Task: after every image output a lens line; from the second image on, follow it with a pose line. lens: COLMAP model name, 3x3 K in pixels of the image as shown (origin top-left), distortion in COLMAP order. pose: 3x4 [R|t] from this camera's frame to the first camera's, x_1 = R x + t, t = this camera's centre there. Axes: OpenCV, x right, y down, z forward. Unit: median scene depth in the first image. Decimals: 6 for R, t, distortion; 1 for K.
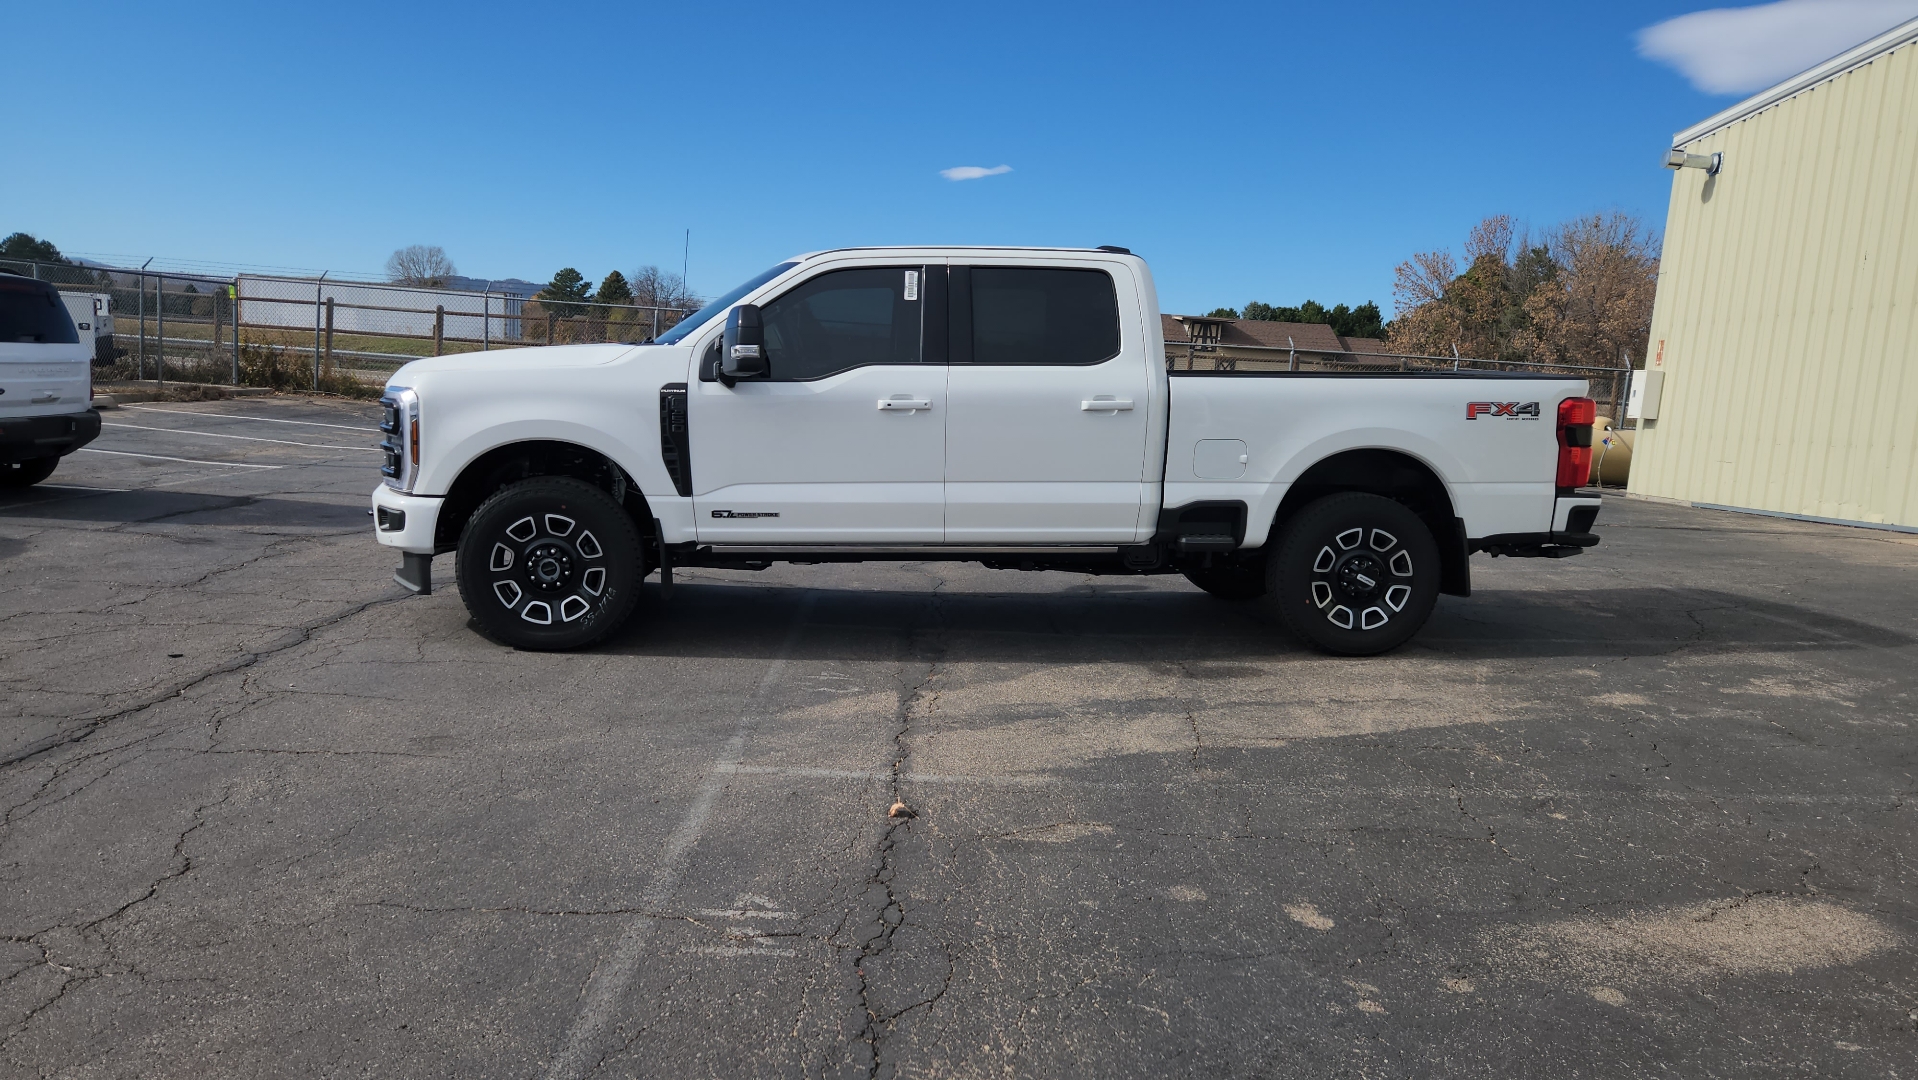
lens RADIAL K [[1273.1, 0, 928.4], [0, 1273.1, 545.7], [0, 0, 1]] dist [0.073986, -0.057266]
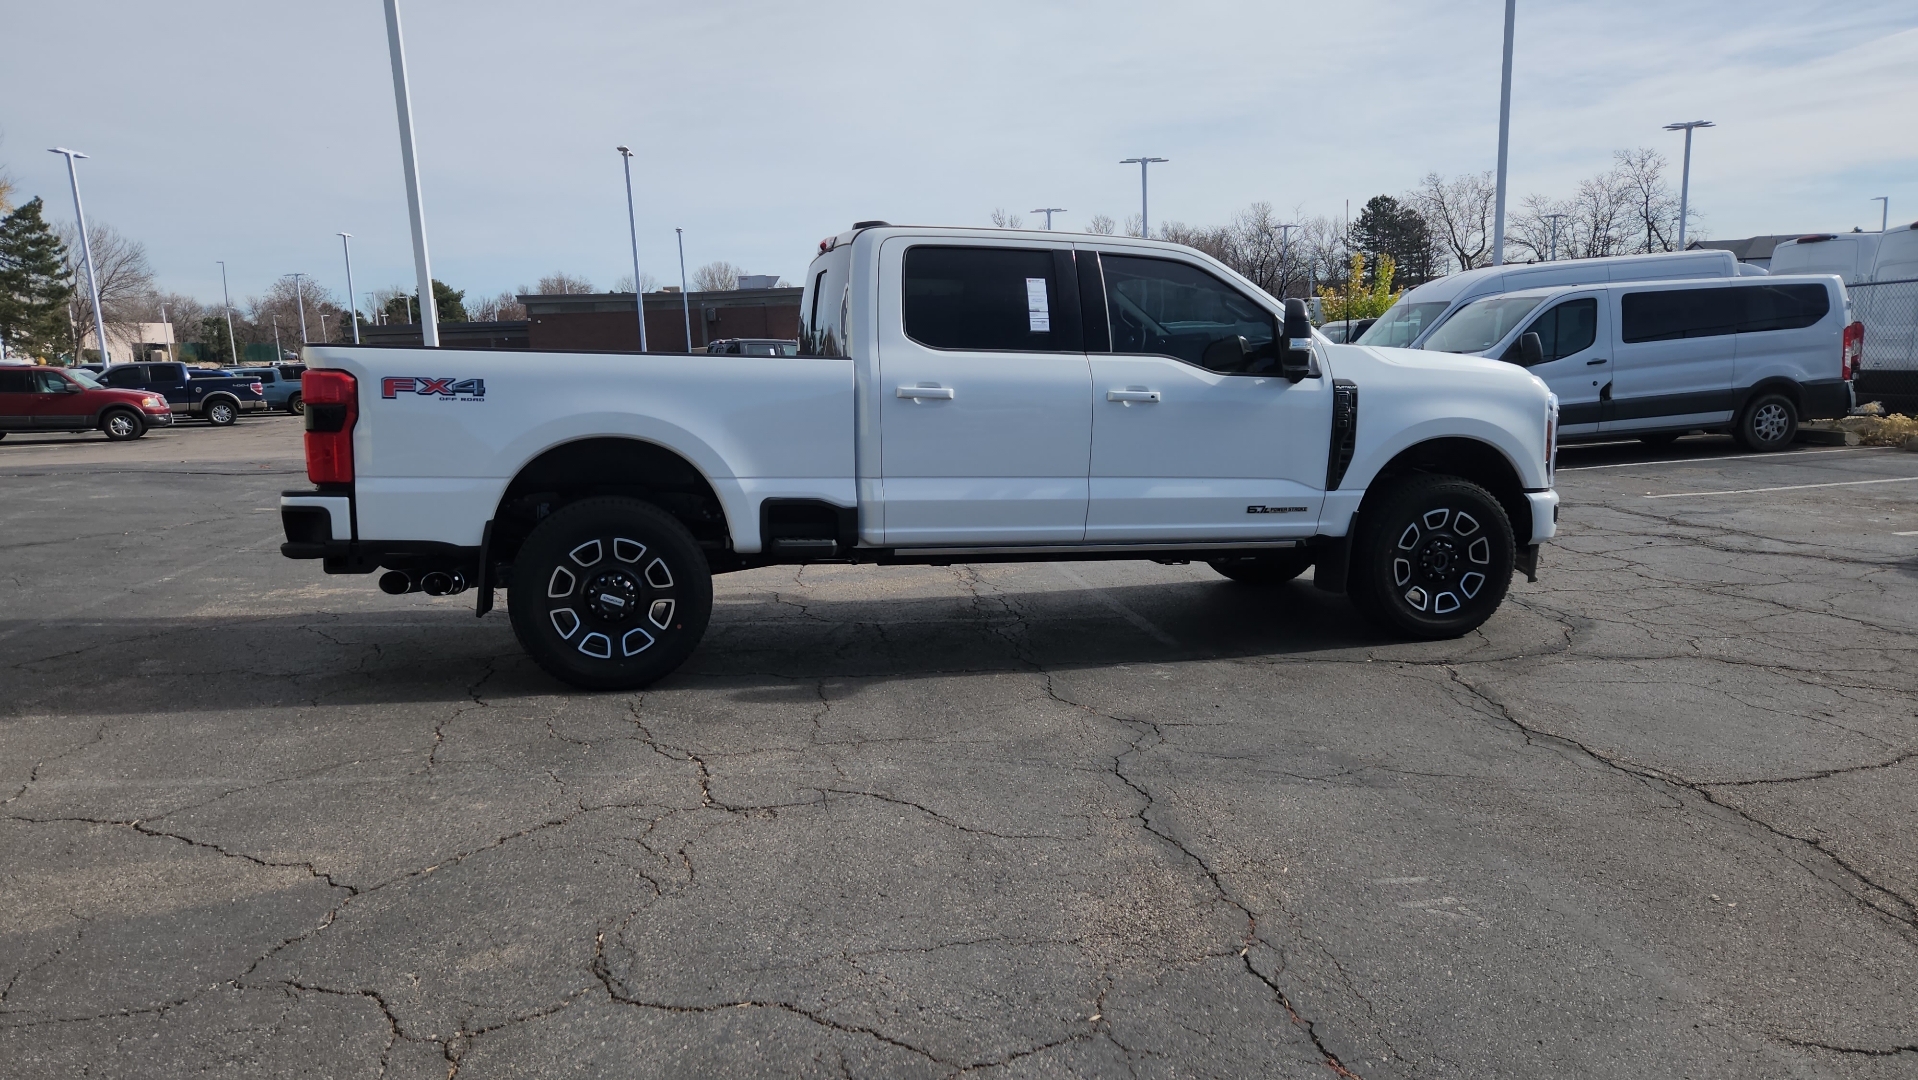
lens RADIAL K [[1277.4, 0, 932.8], [0, 1277.4, 552.6], [0, 0, 1]] dist [0.075988, -0.059043]
pose [[-0.990754, -0.010678, -0.135251, 0.222993], [-0.047986, 0.960040, 0.275718, -0.301414], [0.126903, 0.279659, -0.951676, 2.222645]]
